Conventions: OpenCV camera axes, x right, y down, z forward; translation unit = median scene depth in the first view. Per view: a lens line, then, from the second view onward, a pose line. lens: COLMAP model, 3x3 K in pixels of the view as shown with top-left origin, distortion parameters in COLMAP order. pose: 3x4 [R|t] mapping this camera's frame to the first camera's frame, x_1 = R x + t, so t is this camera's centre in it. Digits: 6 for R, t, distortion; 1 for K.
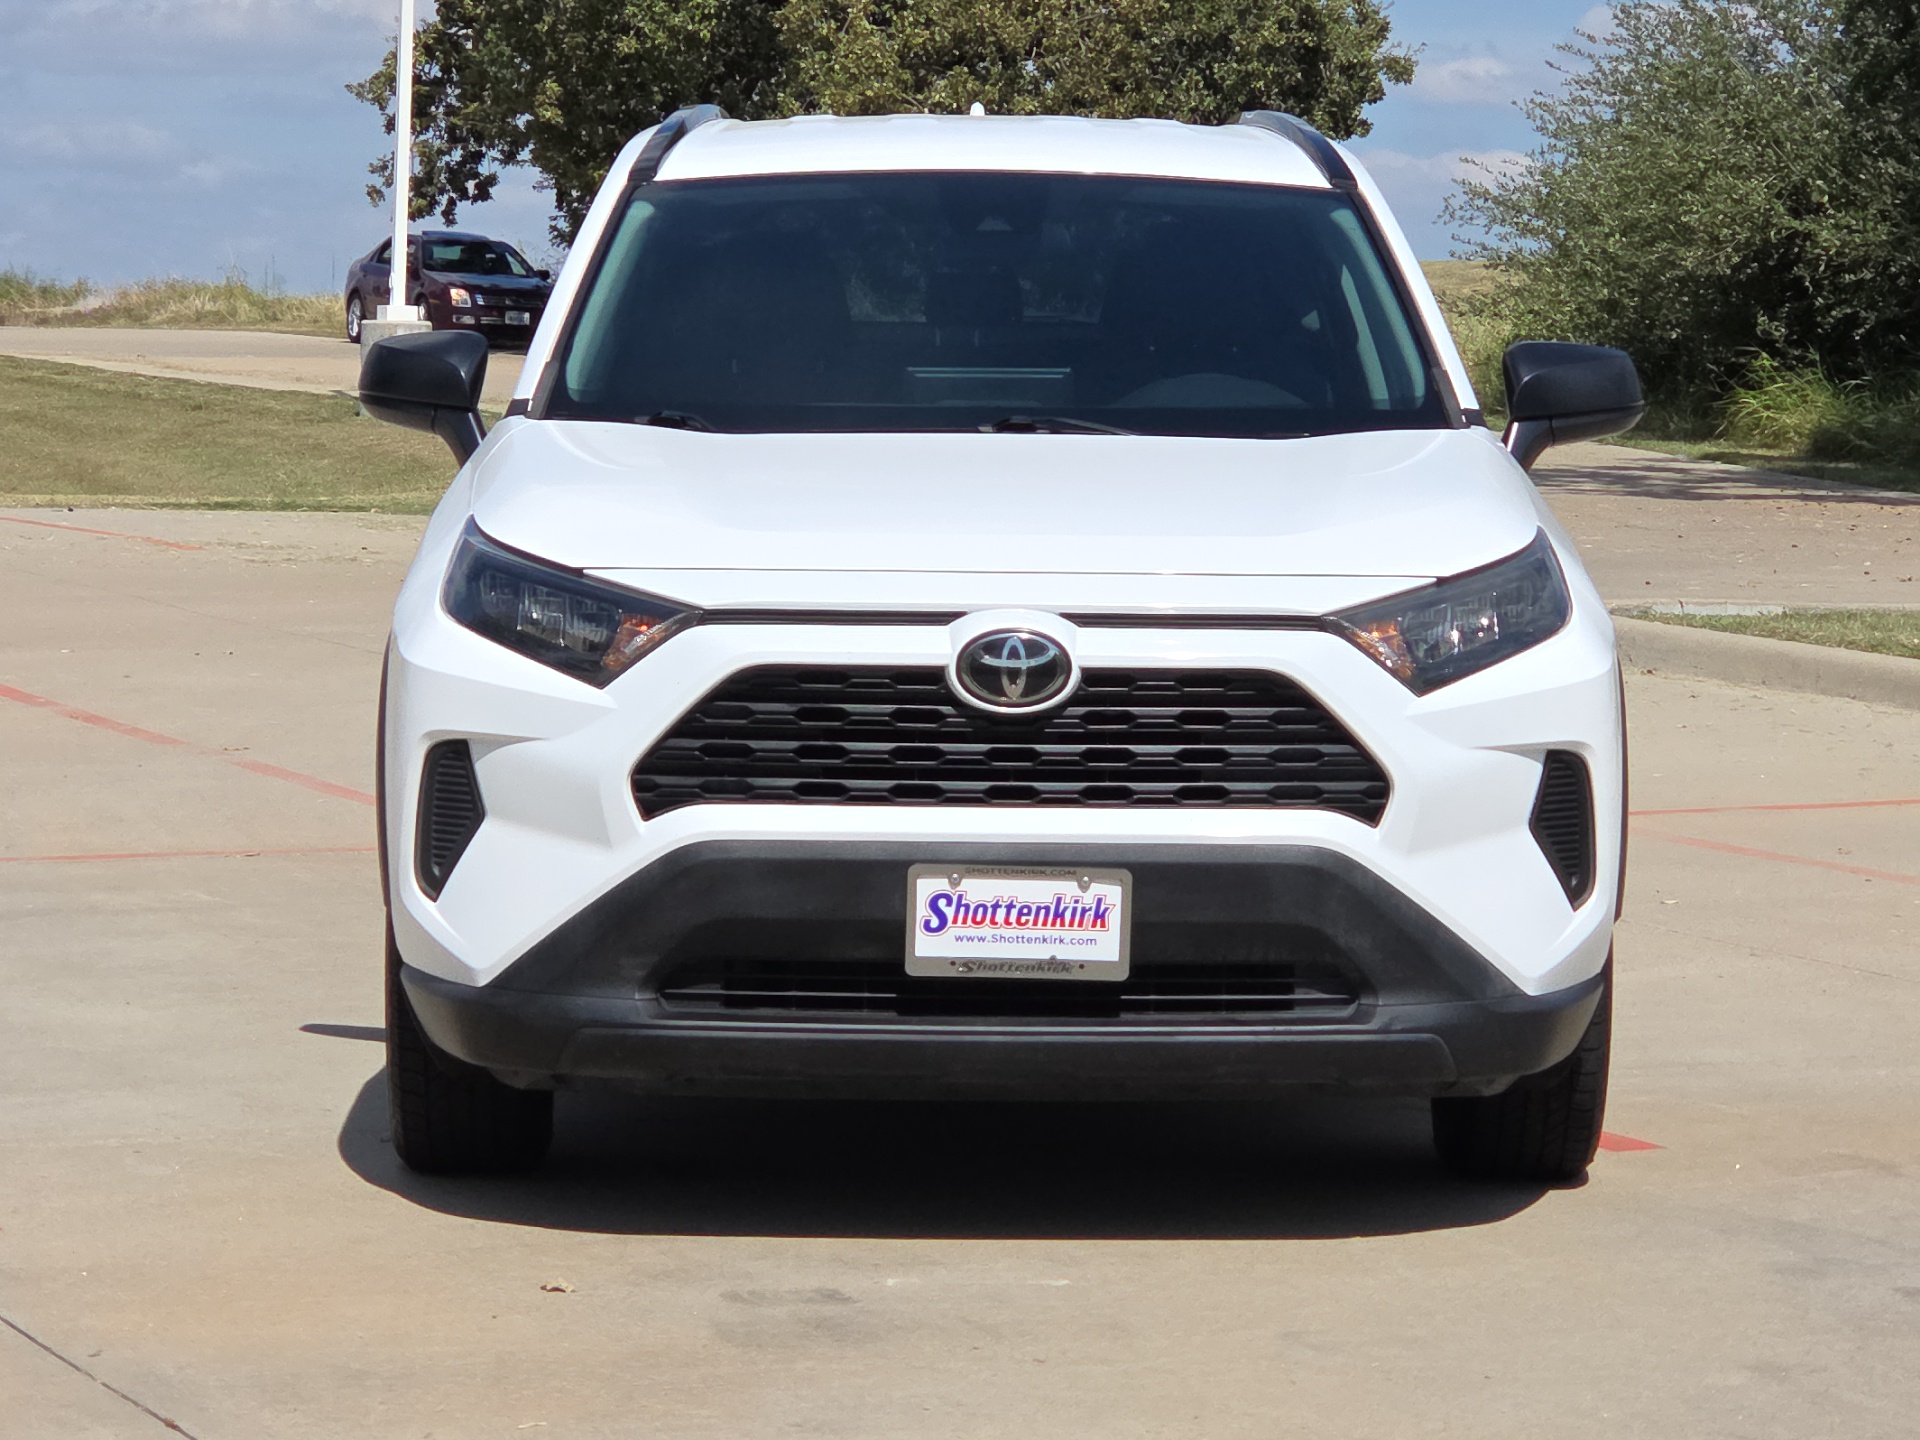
lens RADIAL K [[5819.1, 0, 960.1], [0, 5819.1, 715.1], [0, 0, 1]] dist [-0.457295, 0.000000]
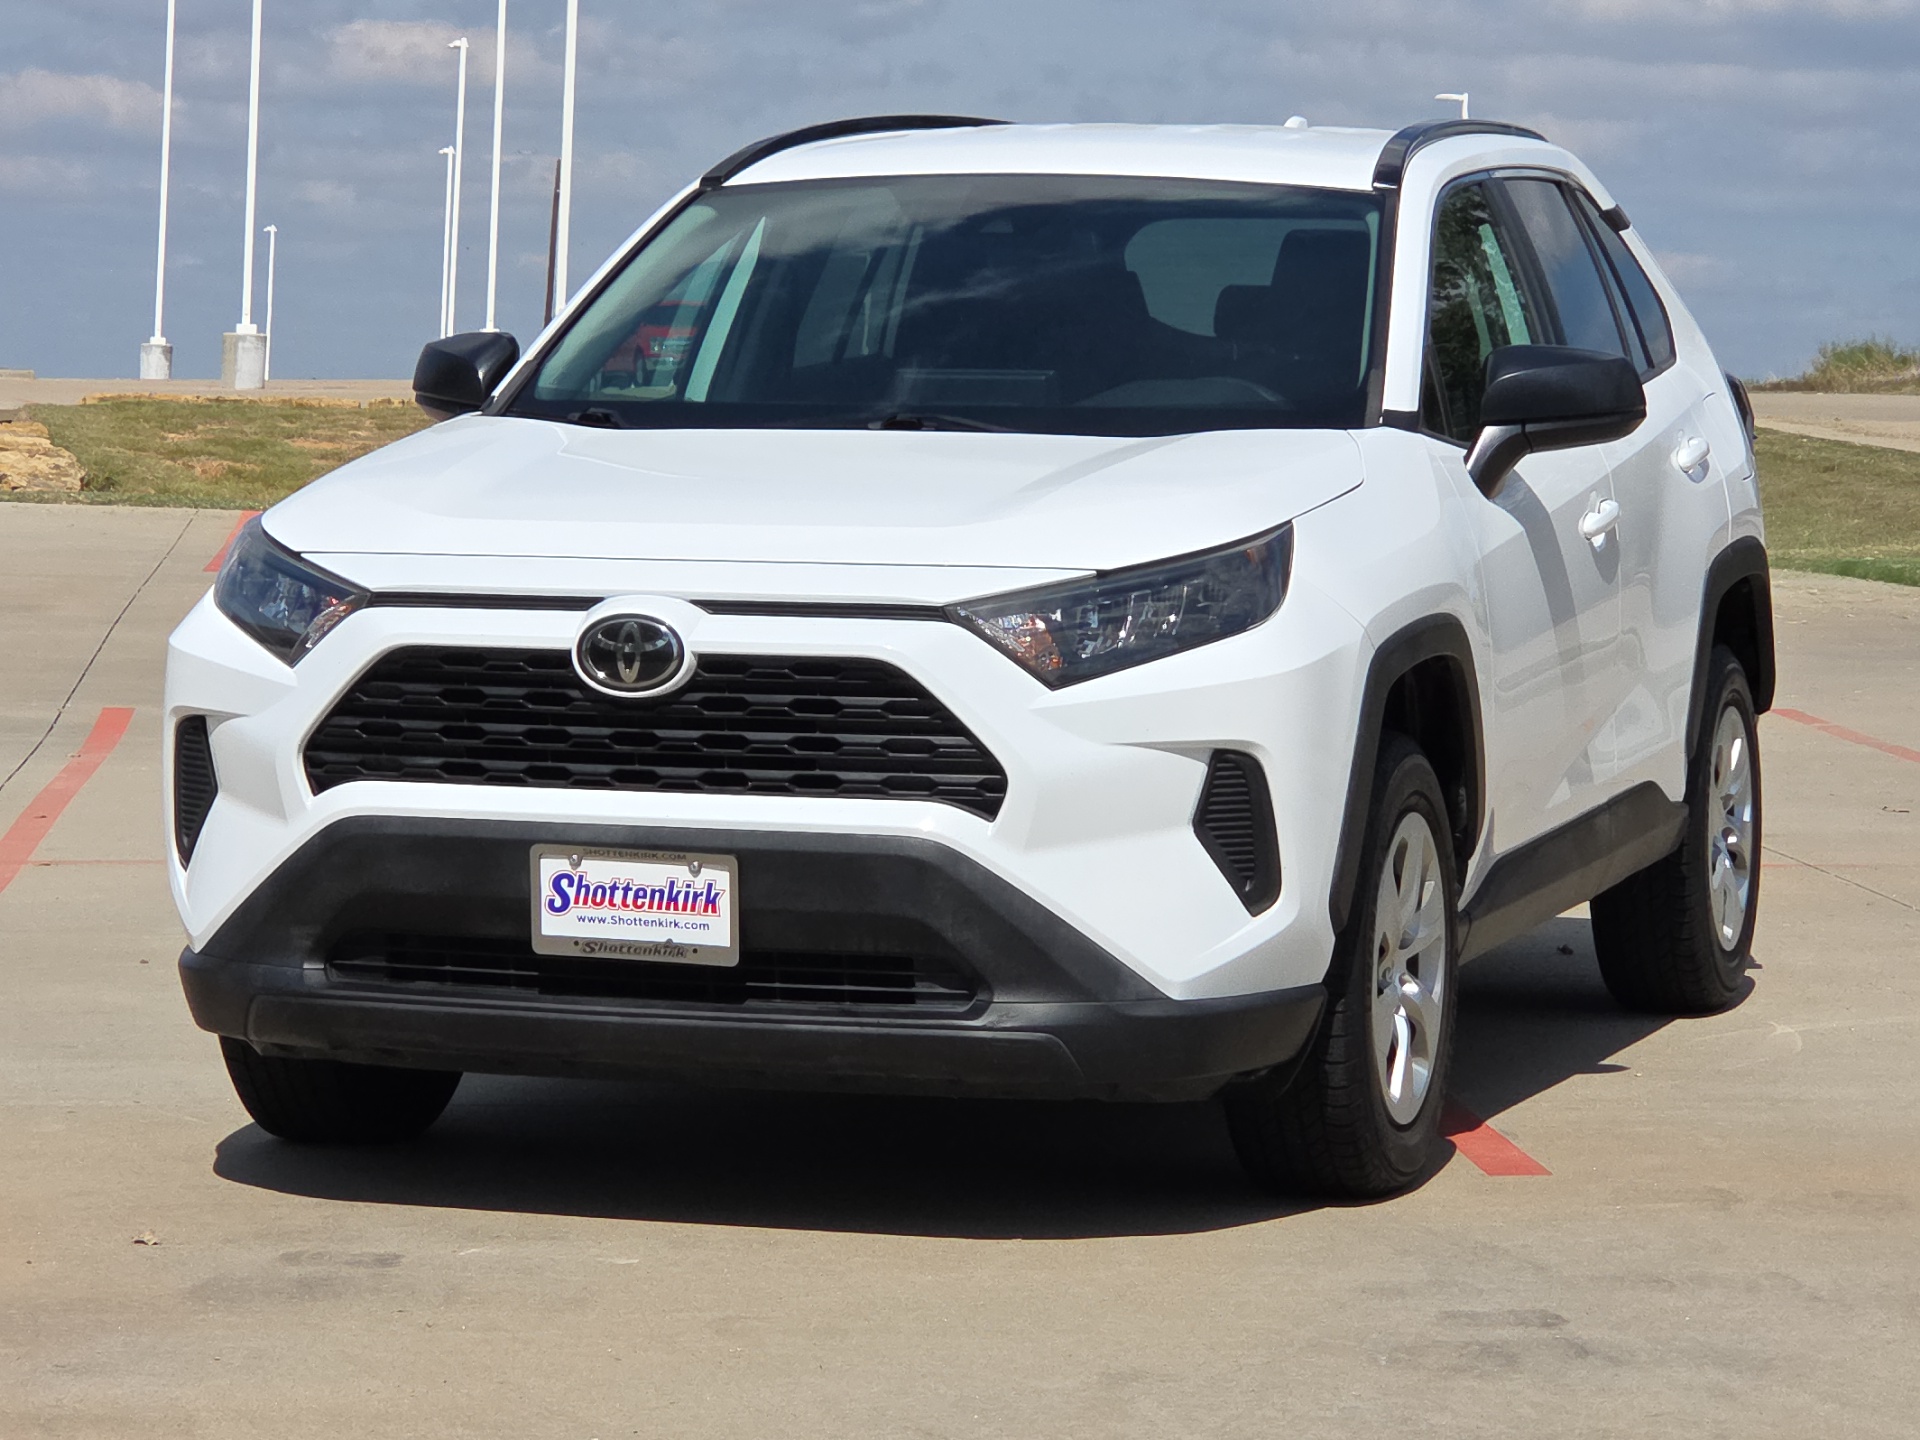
lens RADIAL K [[5819.1, 0, 962.9], [0, 5819.1, 725.4], [0, 0, 1]] dist [-0.457295, 0.000000]
pose [[0.950171, 0.021308, -0.310999, 0.375654], [-0.024414, 0.999683, -0.006097, 0.009222], [0.310770, 0.013386, 0.950391, 0.058359]]
